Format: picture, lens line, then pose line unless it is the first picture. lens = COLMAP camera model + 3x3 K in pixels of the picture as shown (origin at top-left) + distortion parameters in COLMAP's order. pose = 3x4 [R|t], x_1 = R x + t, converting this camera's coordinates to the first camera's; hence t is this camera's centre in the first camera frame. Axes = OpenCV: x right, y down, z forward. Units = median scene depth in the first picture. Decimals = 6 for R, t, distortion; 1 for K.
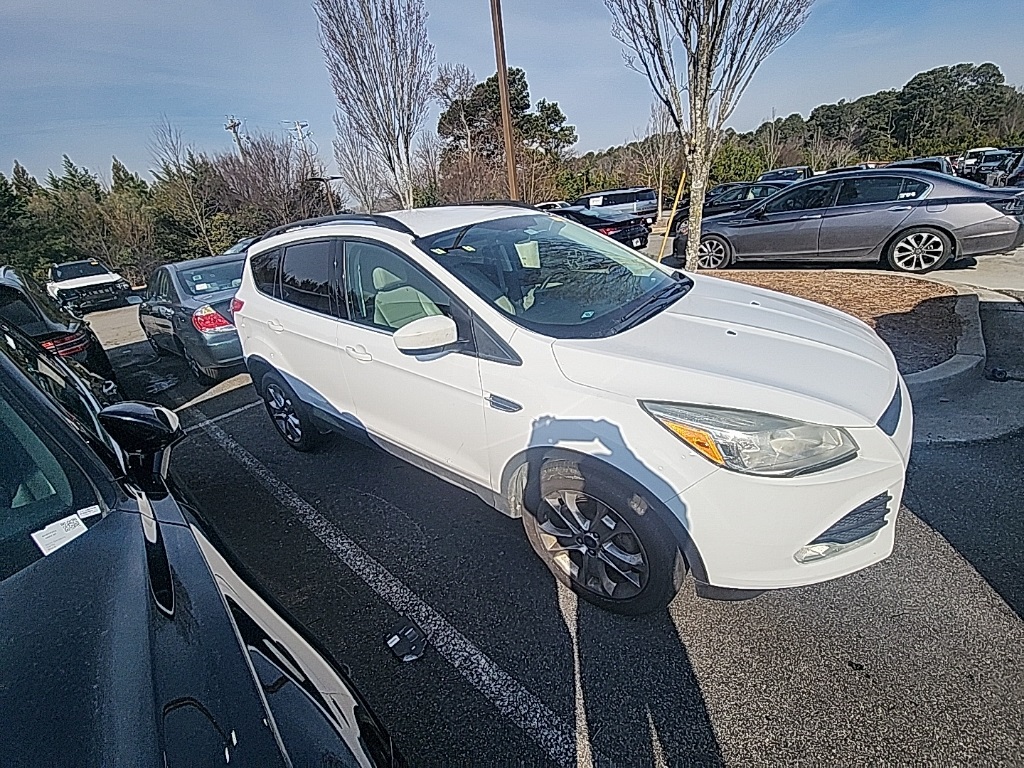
lens RADIAL K [[413.3, 0, 518.1], [0, 413.3, 383.3], [0, 0, 1]] dist [0.001927, -0.001230]
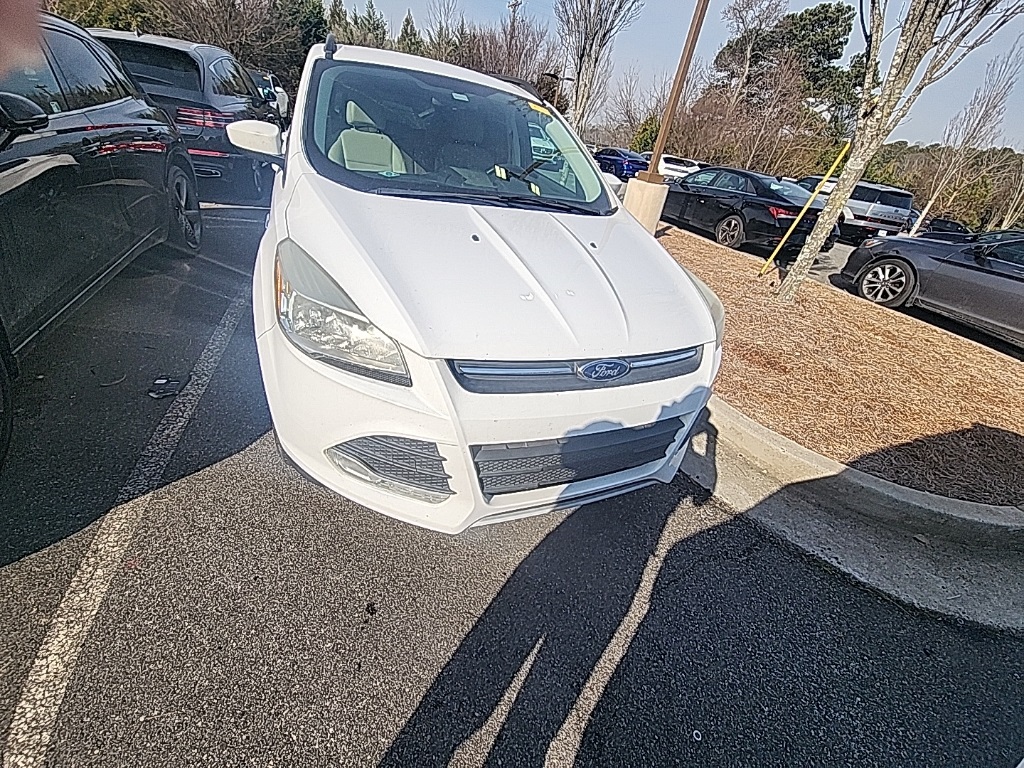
lens RADIAL K [[413.3, 0, 515.2], [0, 413.3, 378.9], [0, 0, 1]] dist [0.001927, -0.001230]
pose [[0.832669, 0.469647, -0.293420, 0.099245], [-0.429664, 0.882184, 0.192718, -0.006842], [0.349360, -0.034398, 0.936357, 0.024799]]
